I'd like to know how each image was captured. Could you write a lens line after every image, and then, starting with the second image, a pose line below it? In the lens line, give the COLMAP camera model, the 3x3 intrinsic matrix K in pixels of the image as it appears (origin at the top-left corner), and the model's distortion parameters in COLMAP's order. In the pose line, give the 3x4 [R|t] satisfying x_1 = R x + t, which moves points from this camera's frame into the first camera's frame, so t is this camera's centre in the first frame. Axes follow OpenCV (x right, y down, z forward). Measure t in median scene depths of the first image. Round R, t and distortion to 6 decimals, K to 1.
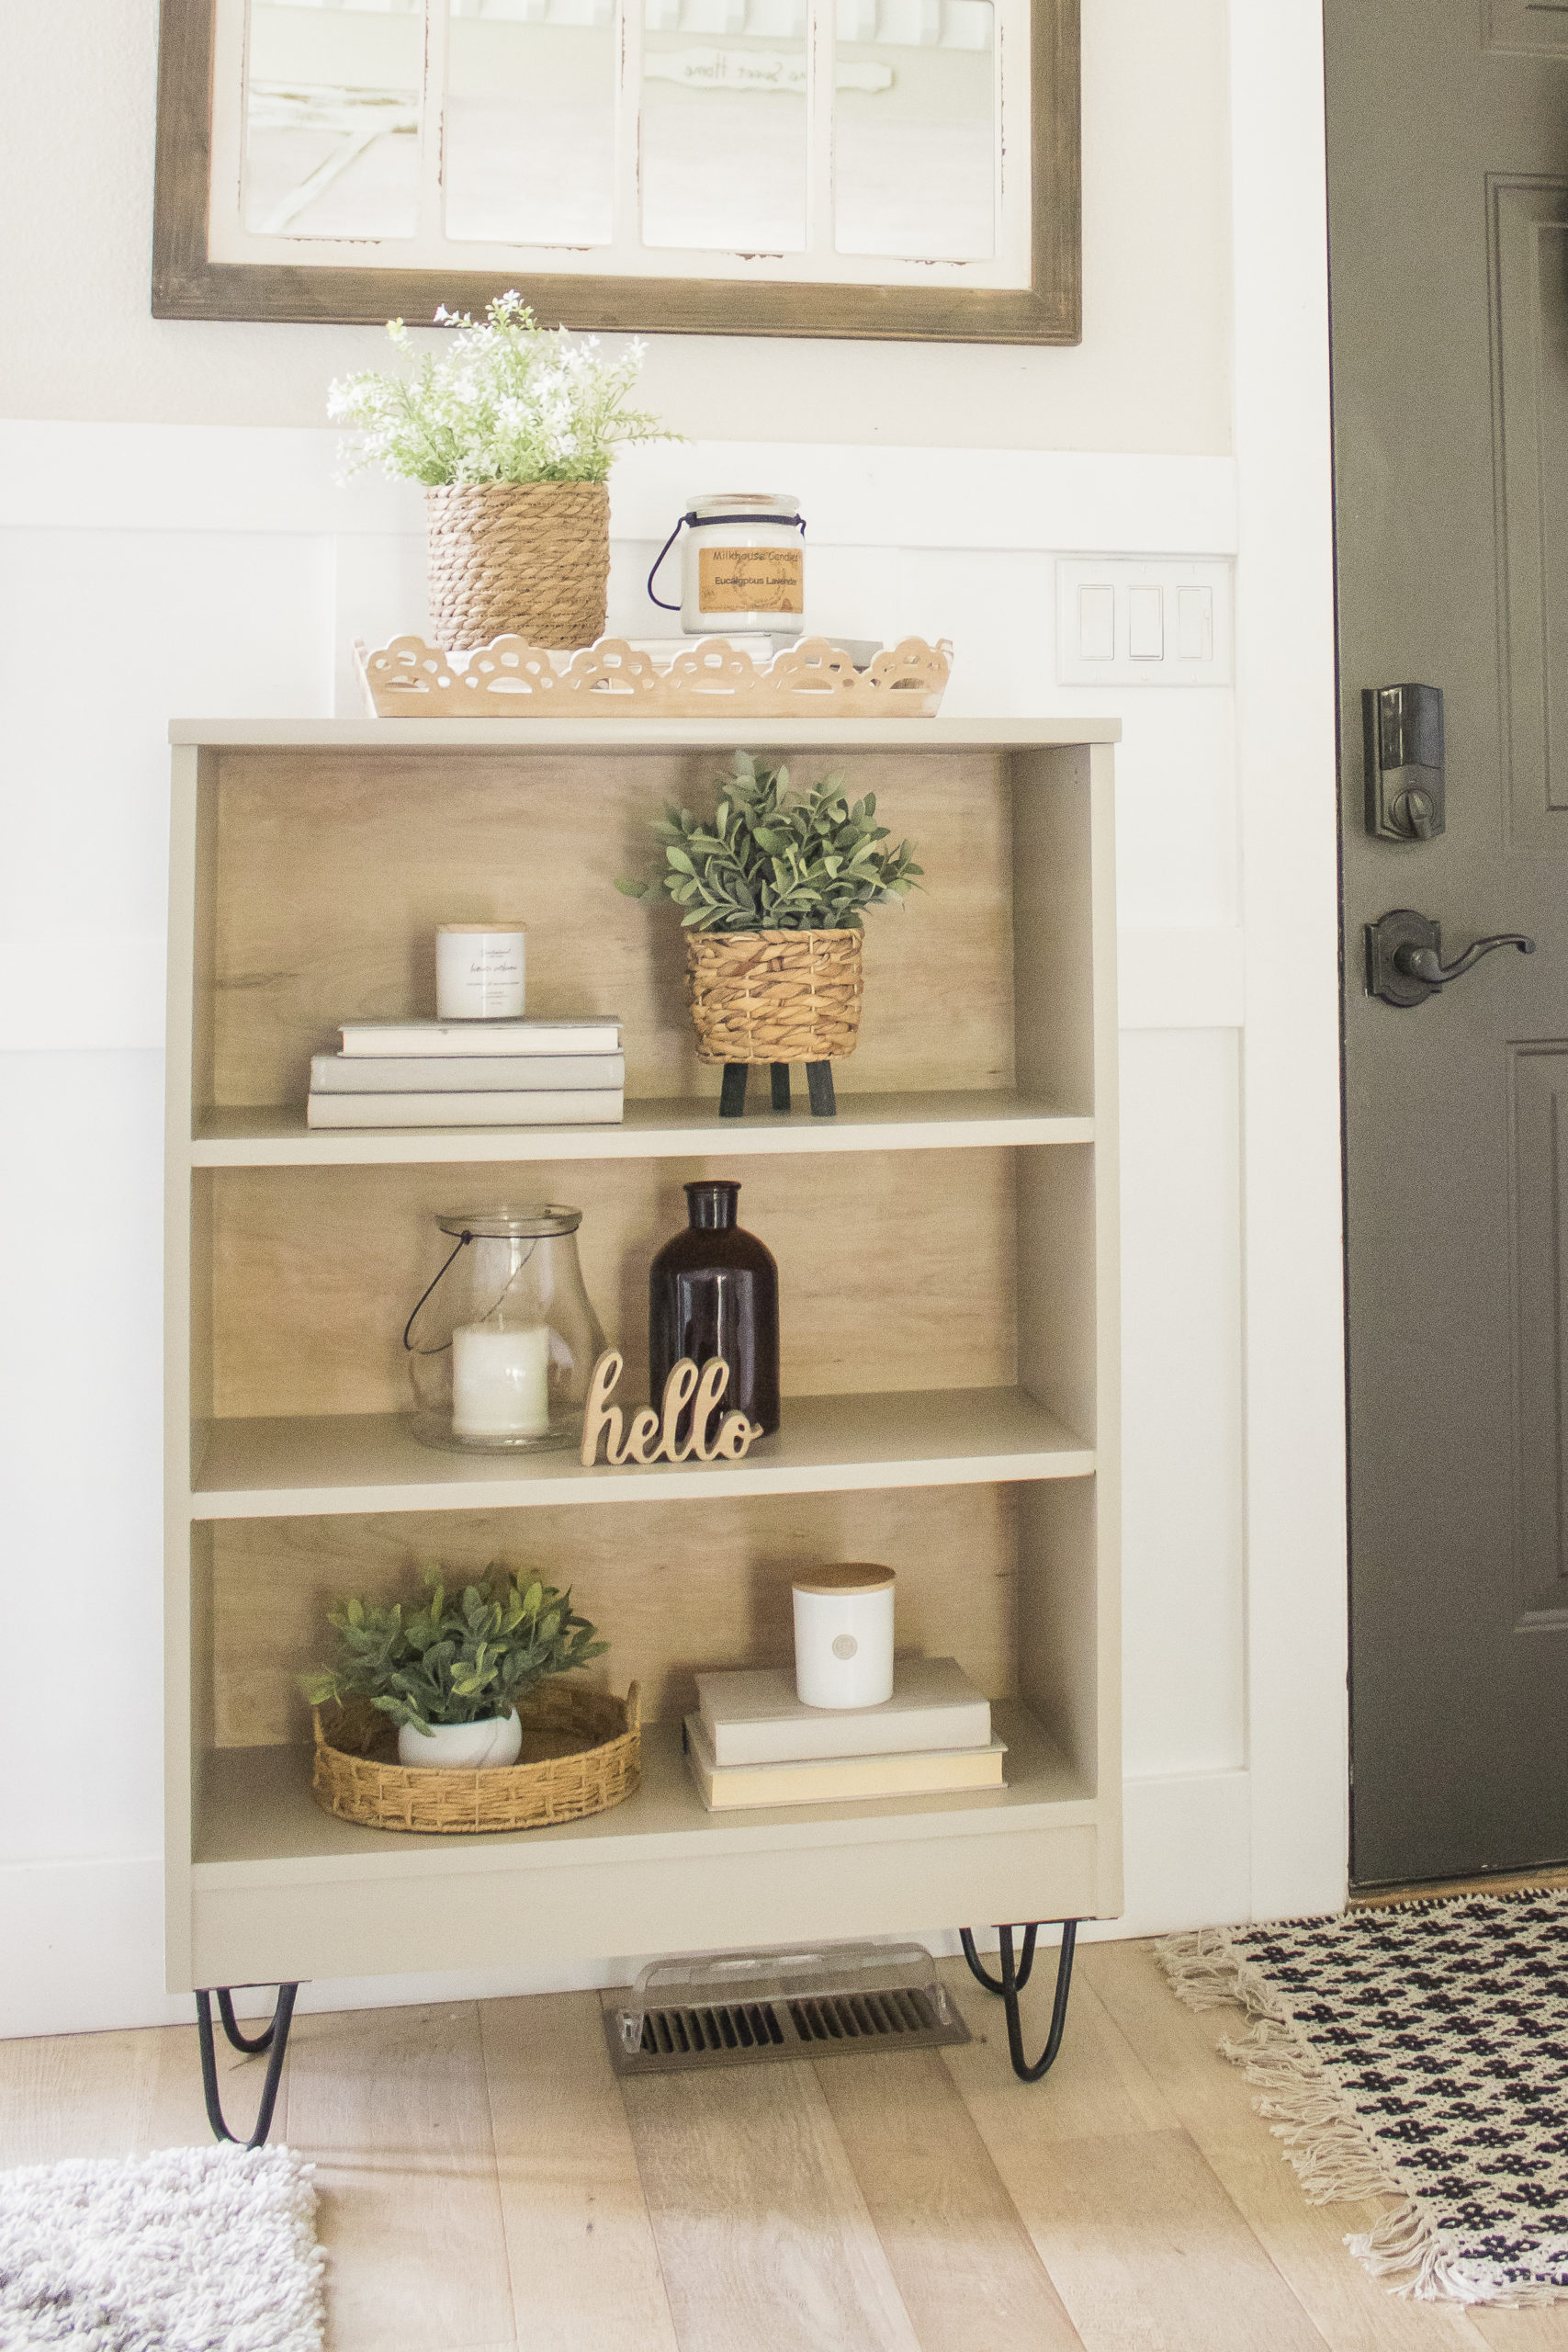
lens RADIAL K [[2964.7, 0, 1035.8], [0, 2964.7, 654.7], [0, 0, 1]] dist [-0.147037, 0.108426]
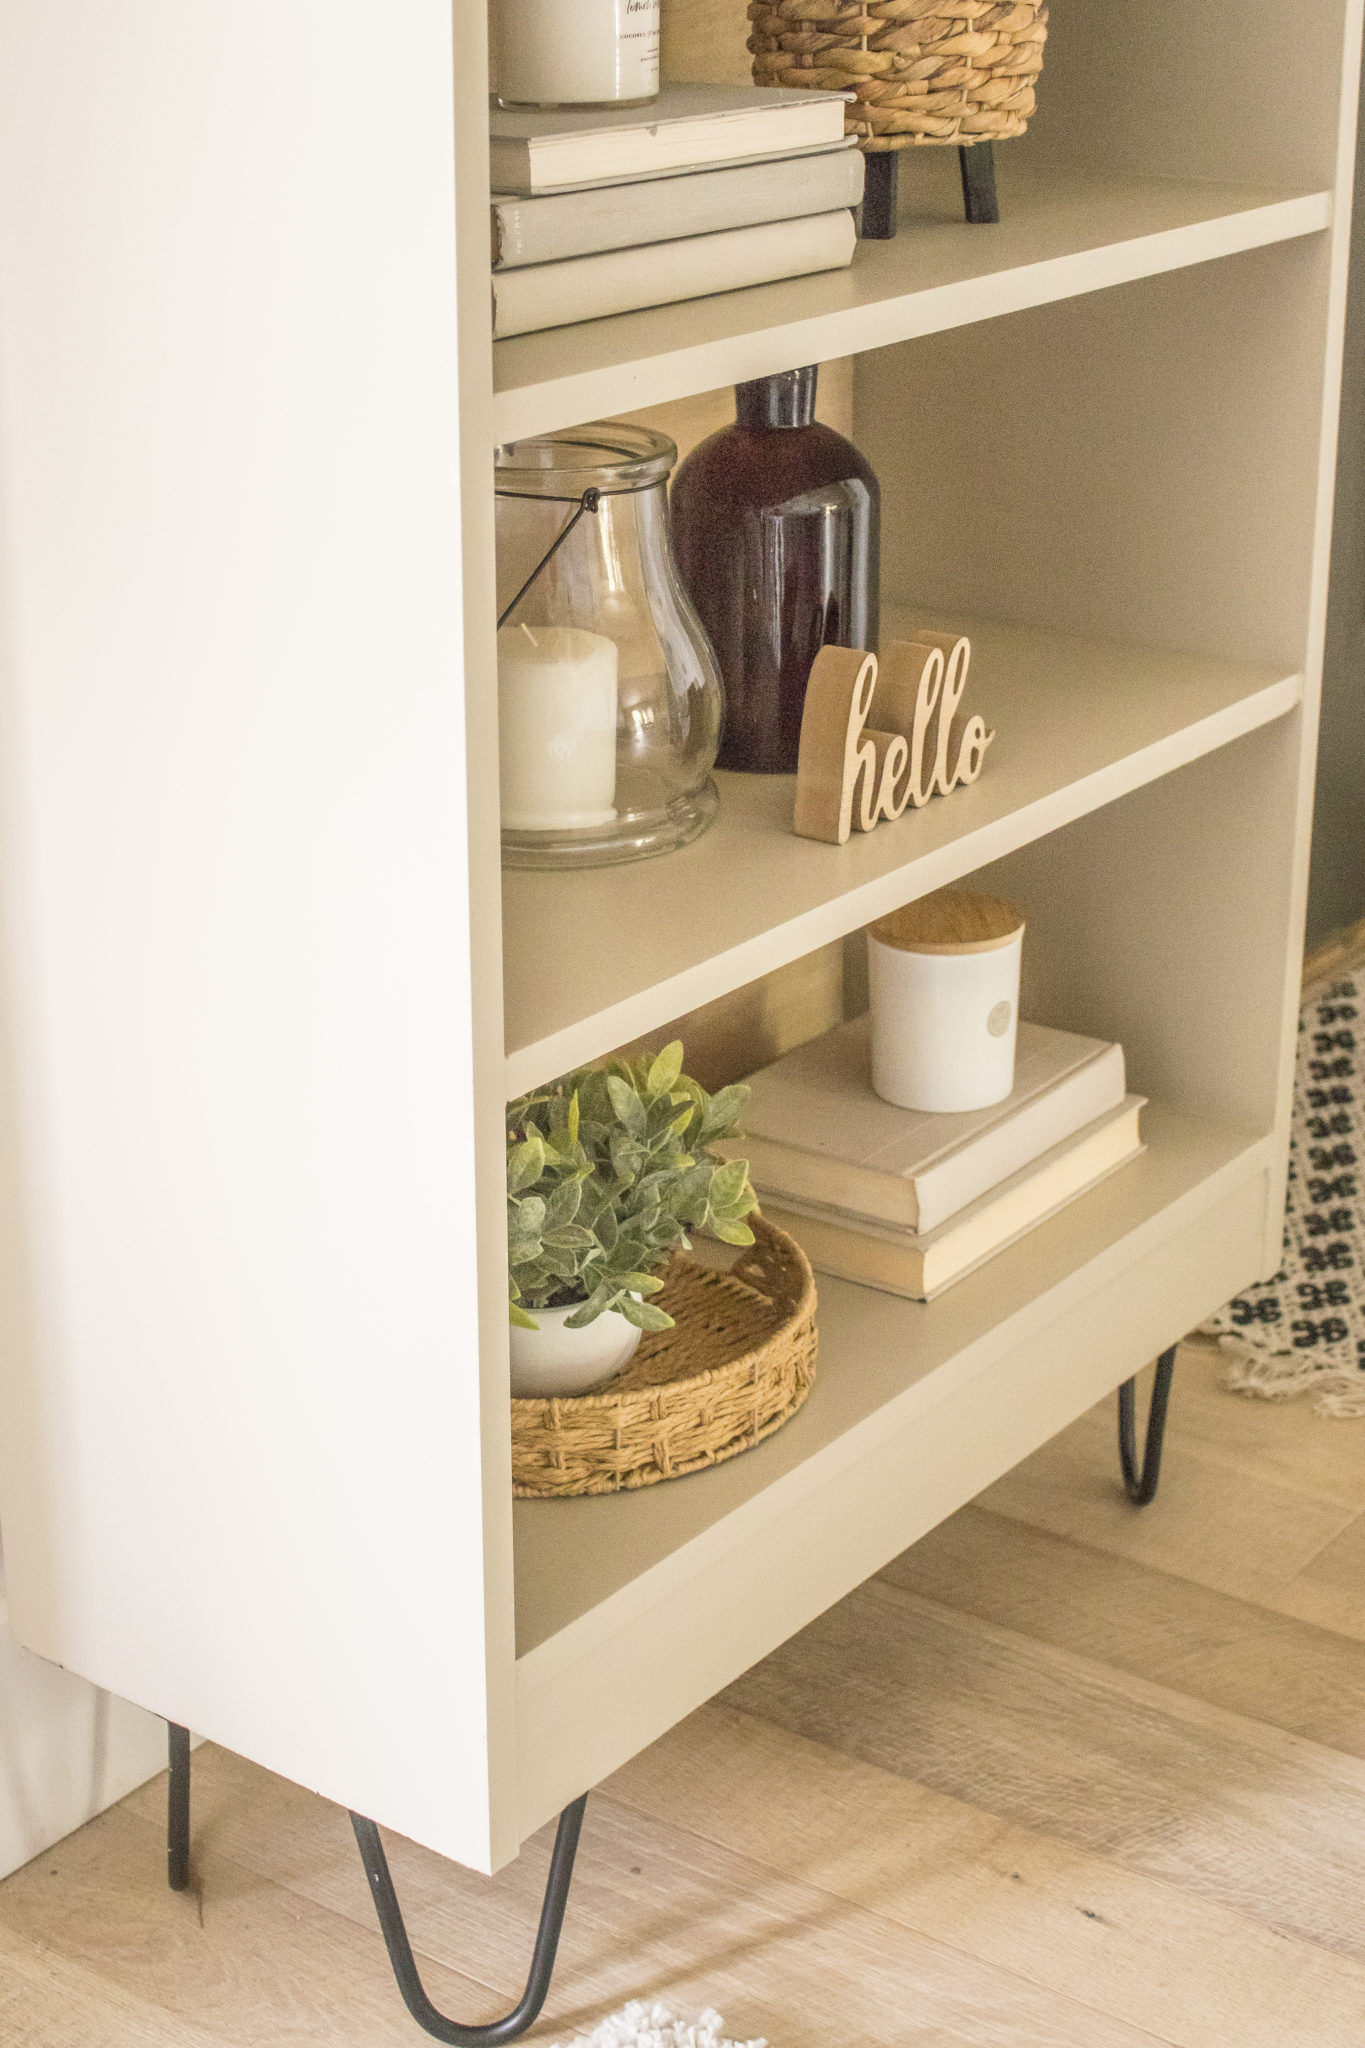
lens RADIAL K [[3299.7, 0, 680.8], [0, 3299.7, 940.0], [0, 0, 1]] dist [-0.063086, 0.008317]
pose [[0.760568, -0.217804, 0.611635, -0.582216], [-0.046407, 0.921406, 0.385820, 0.032477], [-0.647598, -0.321827, 0.690684, 0.525261]]
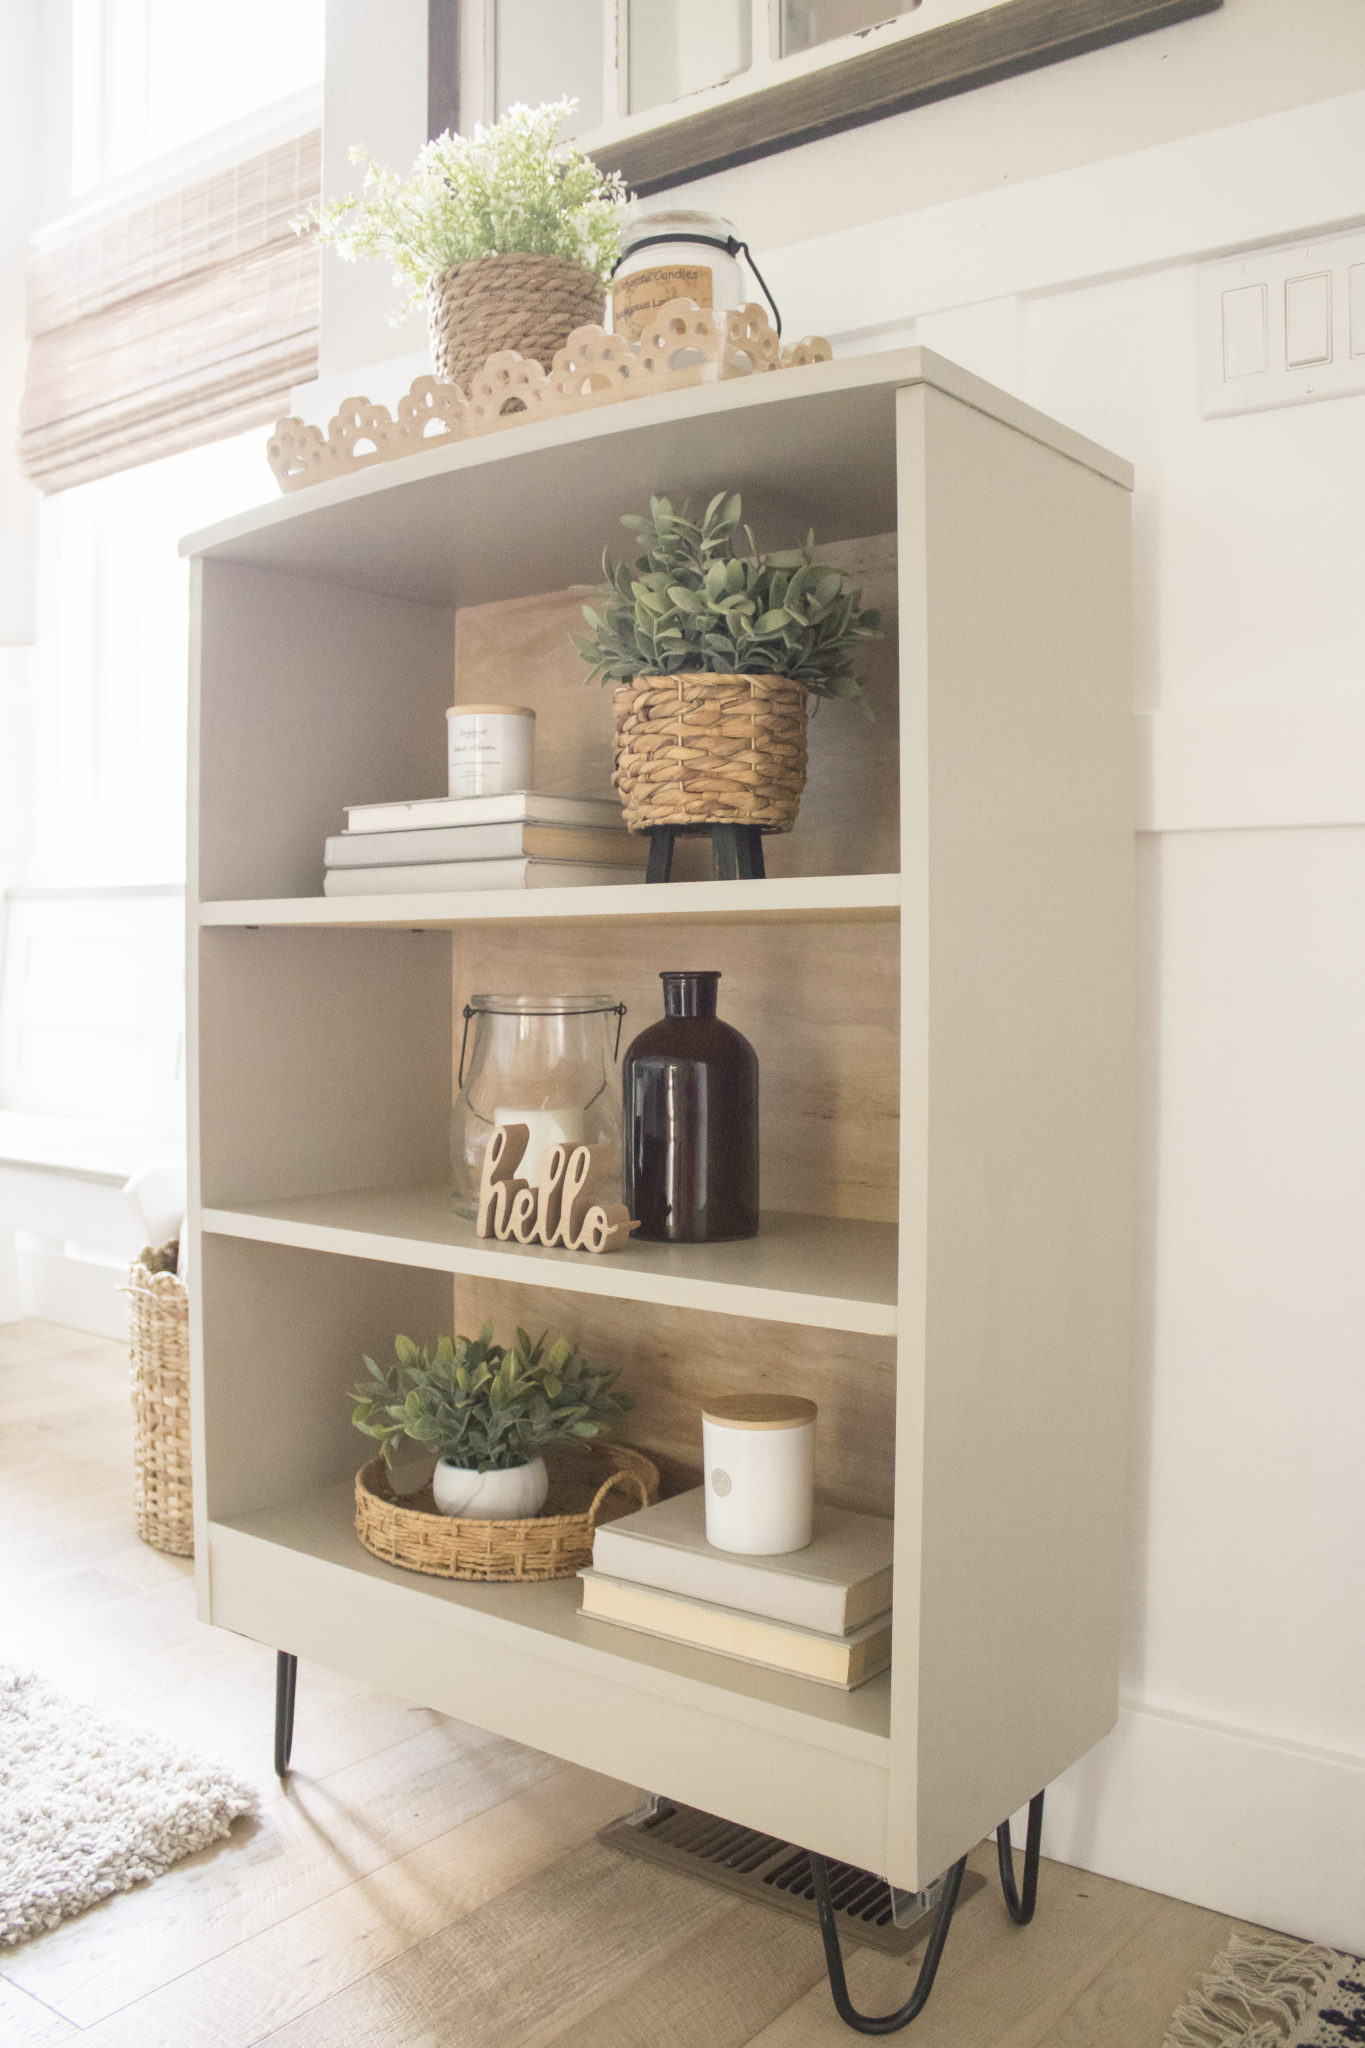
lens RADIAL K [[1746.5, 0, 682.5], [0, 1746.5, 1024.0], [0, 0, 1]] dist [-0.167463, 0.141903]
pose [[0.627980, 0.034615, -0.777460, 0.333287], [0.046911, 0.995510, 0.082215, 0.155237], [0.776815, -0.088100, 0.623536, 0.670219]]
